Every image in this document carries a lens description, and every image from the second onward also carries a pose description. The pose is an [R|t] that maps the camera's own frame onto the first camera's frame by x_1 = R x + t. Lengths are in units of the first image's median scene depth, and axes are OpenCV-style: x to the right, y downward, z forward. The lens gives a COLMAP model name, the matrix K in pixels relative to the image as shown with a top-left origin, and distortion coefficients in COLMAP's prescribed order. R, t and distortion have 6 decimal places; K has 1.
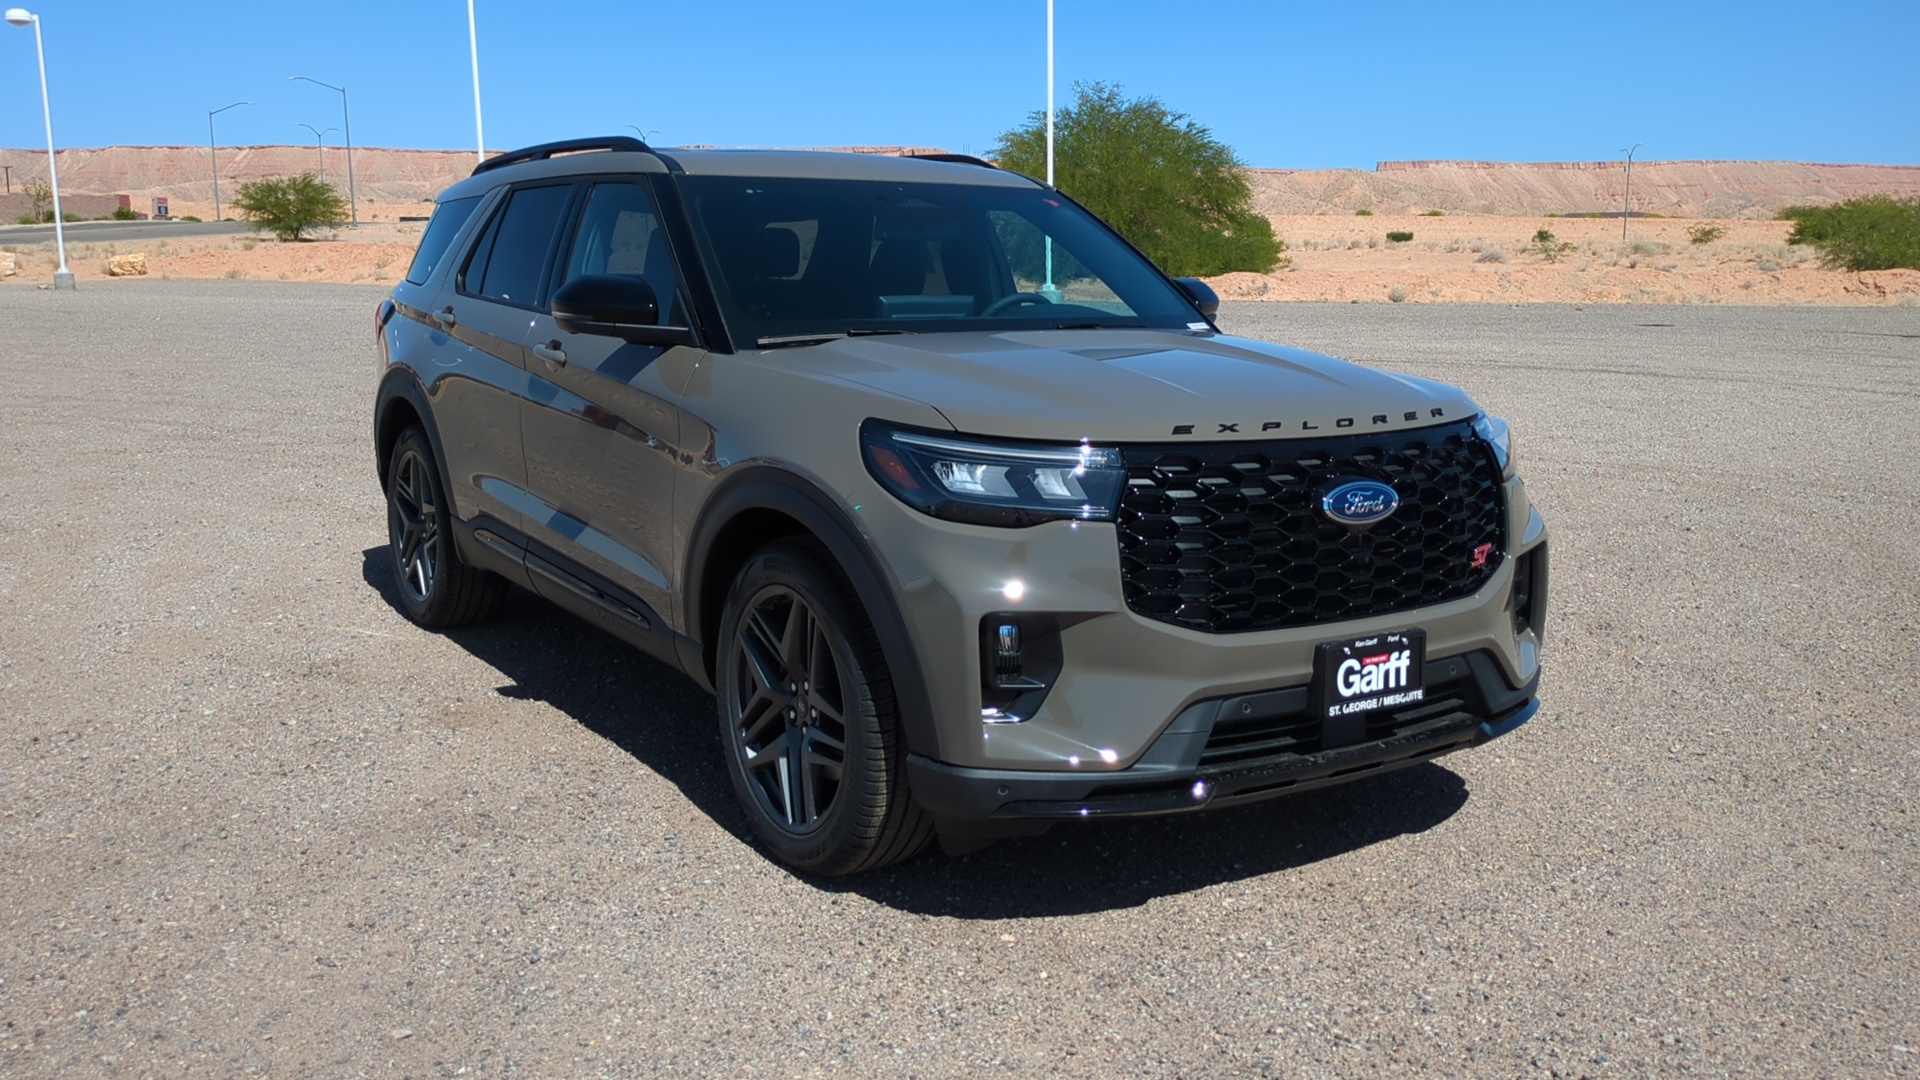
lens RADIAL K [[1615.2, 0, 960.0], [0, 1615.2, 540.0], [0, 0, 1]] dist [0.067073, -0.076353]
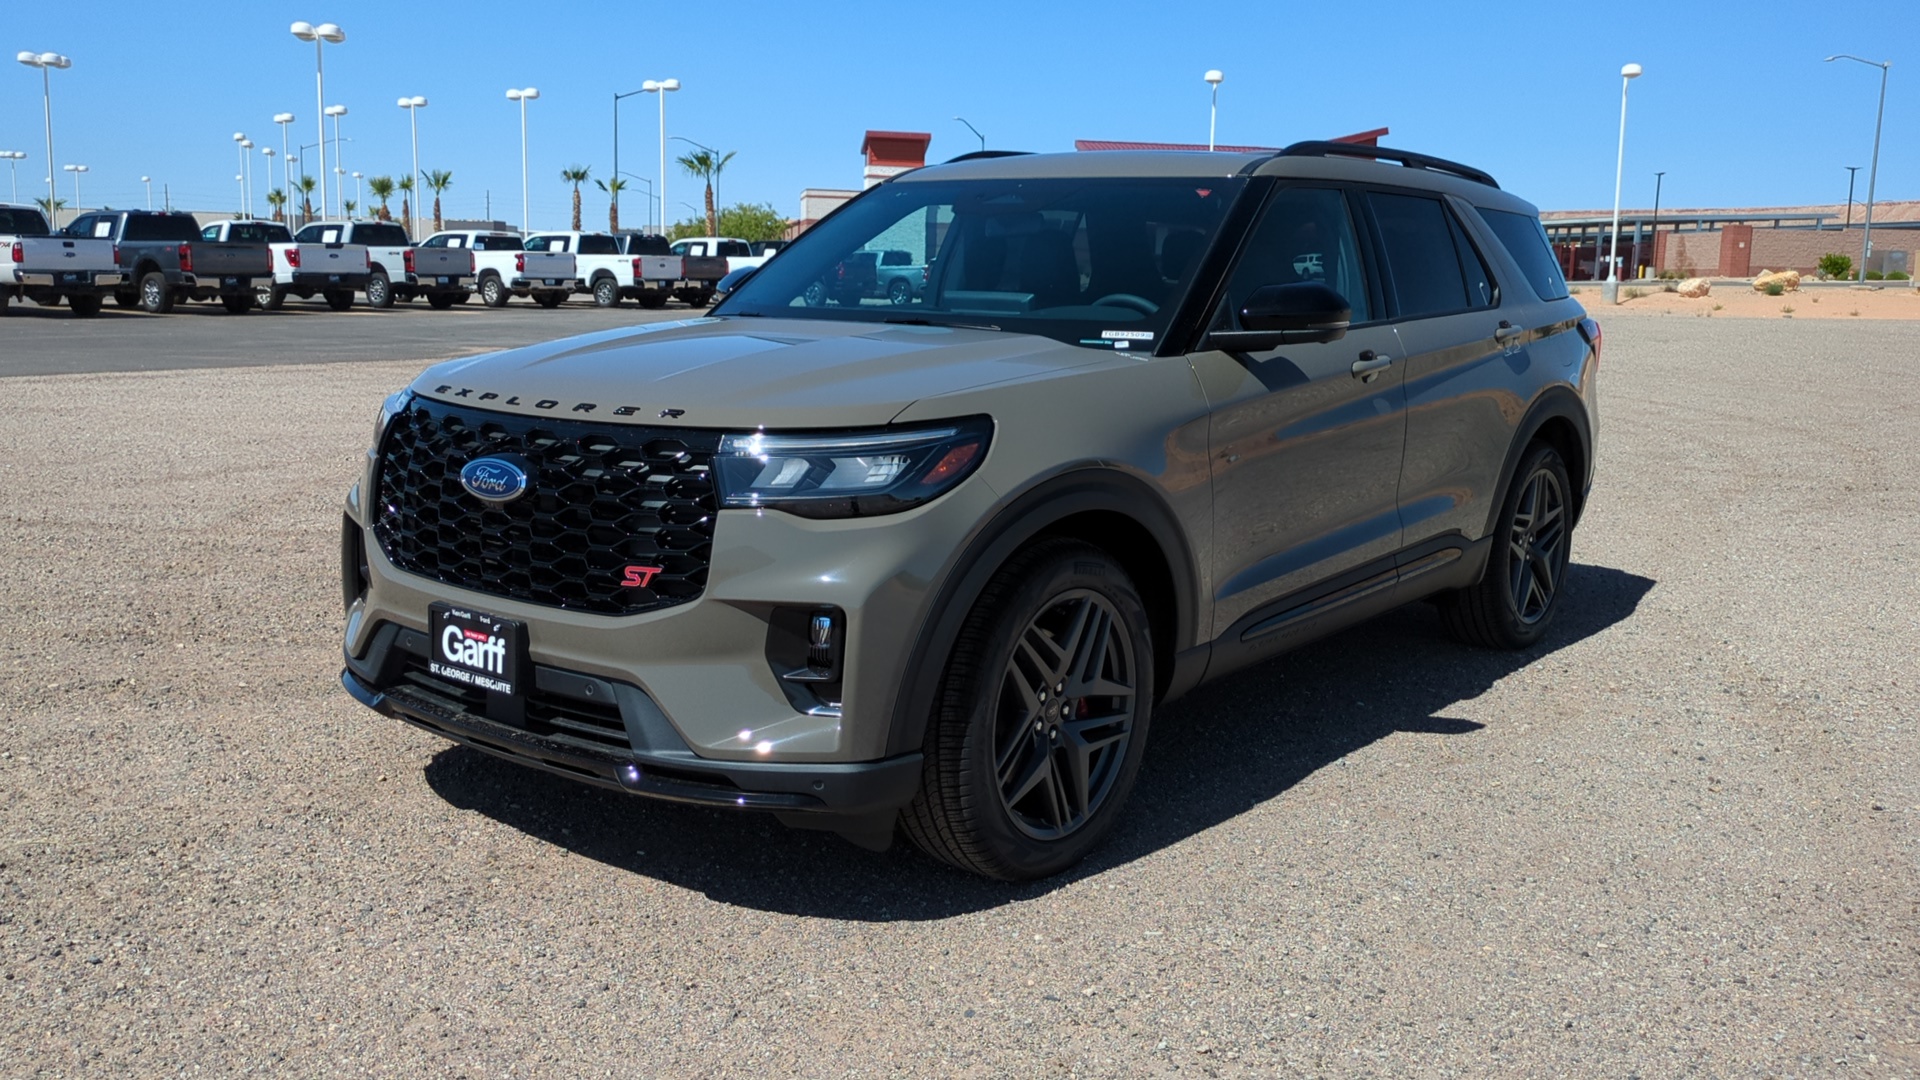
lens RADIAL K [[1621.6, 0, 988.9], [0, 1621.6, 532.1], [0, 0, 1]] dist [0.064411, -0.081774]
pose [[0.331209, 0.152307, -0.931184, 1.286630], [-0.179584, 0.979022, 0.096256, -0.142701], [0.926310, 0.135344, 0.351613, 0.927723]]
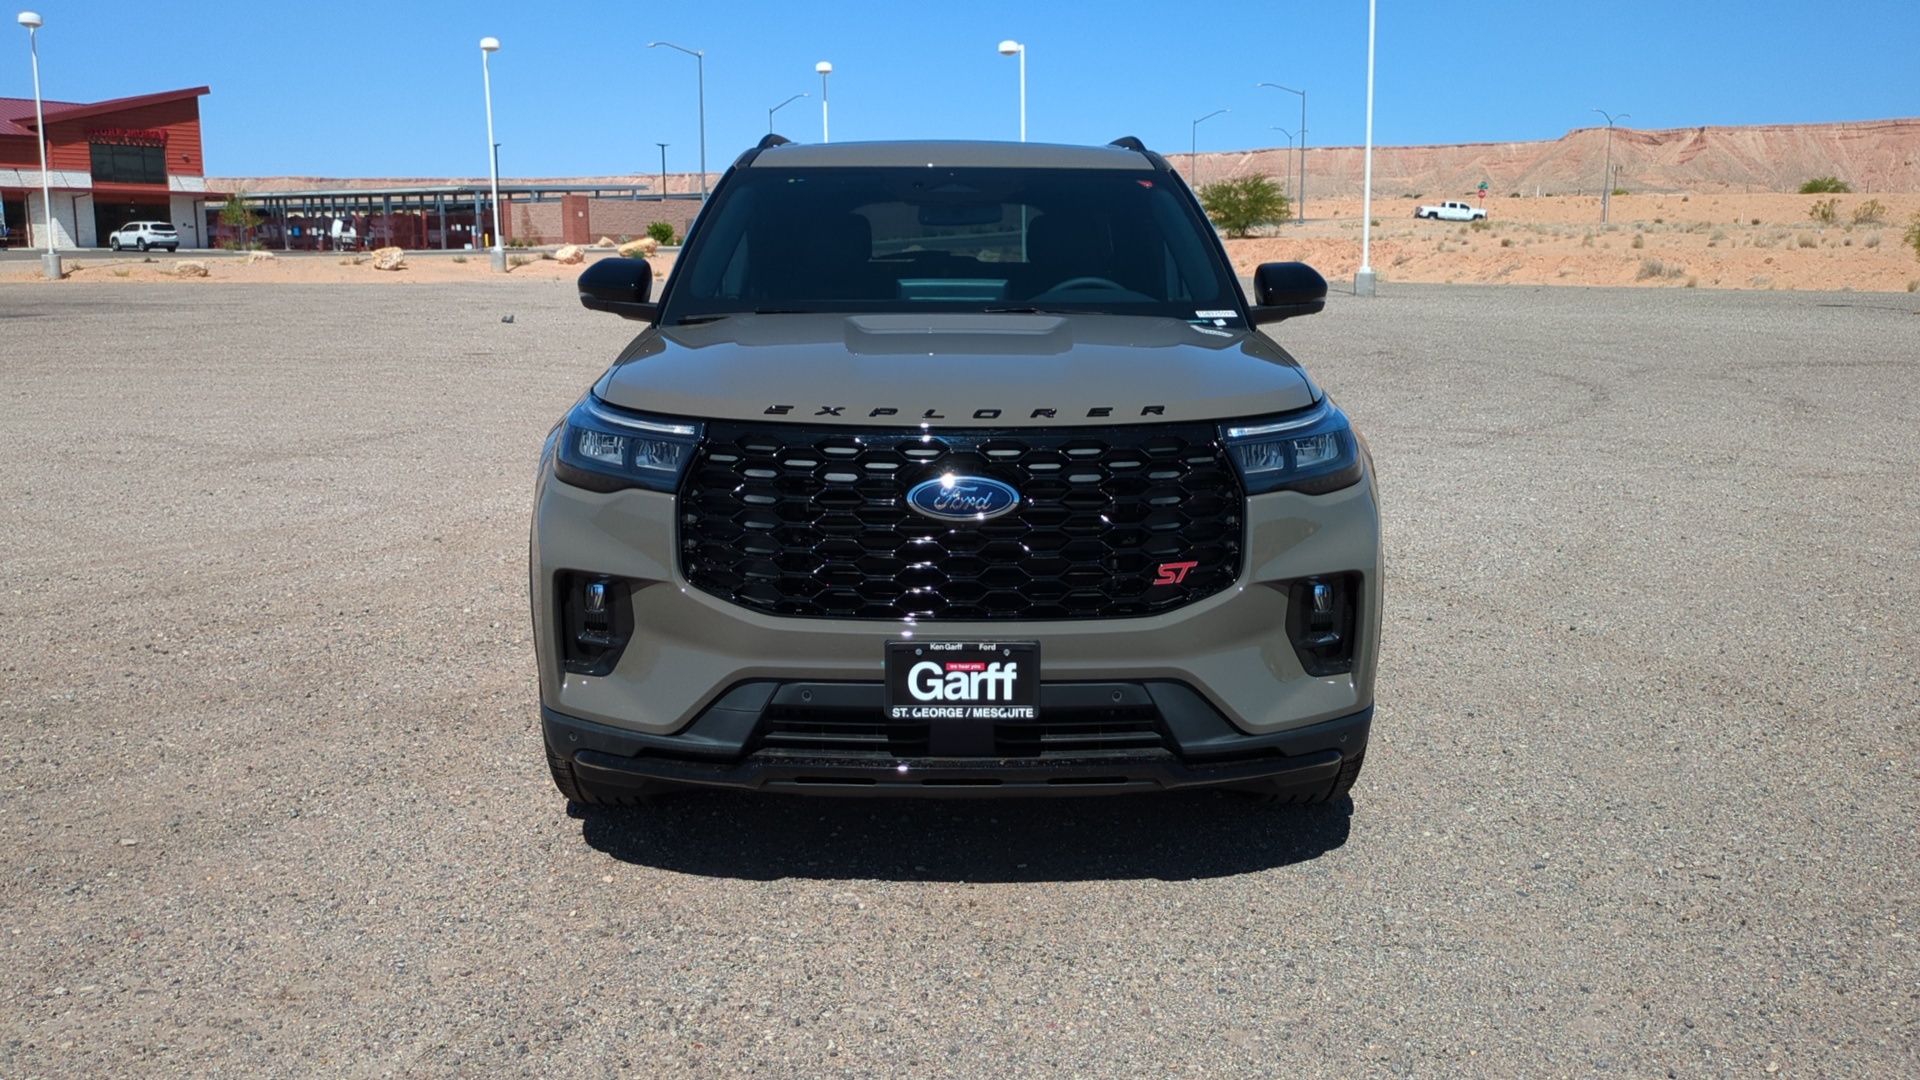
lens RADIAL K [[1621.6, 0, 988.9], [0, 1621.6, 532.1], [0, 0, 1]] dist [0.064411, -0.081774]
pose [[0.846427, 0.086752, -0.525391, 0.750719], [-0.087568, 0.995885, 0.023363, -0.026689], [0.525256, 0.026232, 0.850540, 0.207541]]
